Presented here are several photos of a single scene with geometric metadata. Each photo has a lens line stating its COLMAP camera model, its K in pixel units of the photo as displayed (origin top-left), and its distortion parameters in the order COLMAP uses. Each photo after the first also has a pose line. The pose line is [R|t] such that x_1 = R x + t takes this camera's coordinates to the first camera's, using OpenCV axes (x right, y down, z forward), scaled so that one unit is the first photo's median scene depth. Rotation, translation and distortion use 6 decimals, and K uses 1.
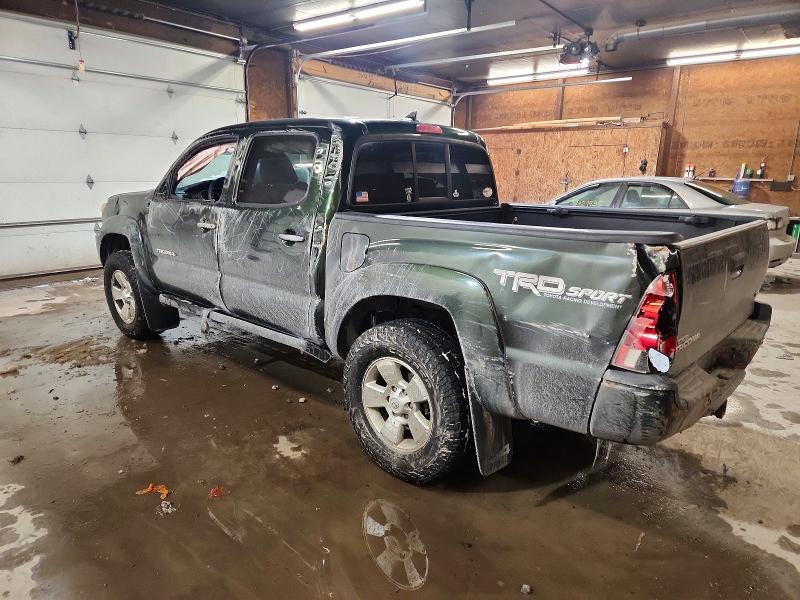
lens RADIAL K [[553.6, 0, 400.1], [0, 553.6, 302.1], [0, 0, 1]] dist [0.036978, -0.001299]
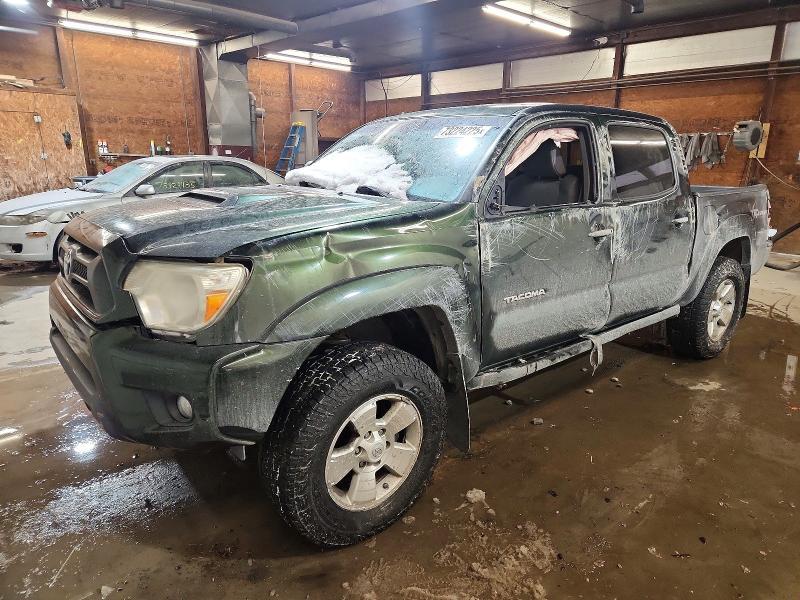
lens RADIAL K [[553.6, 0, 400.8], [0, 553.6, 297.9], [0, 0, 1]] dist [0.036978, -0.001299]
pose [[0.113600, -0.262116, 0.958327, -0.729014], [0.218250, 0.947594, 0.233309, -0.186193], [-0.969259, 0.182651, 0.164853, 0.726938]]
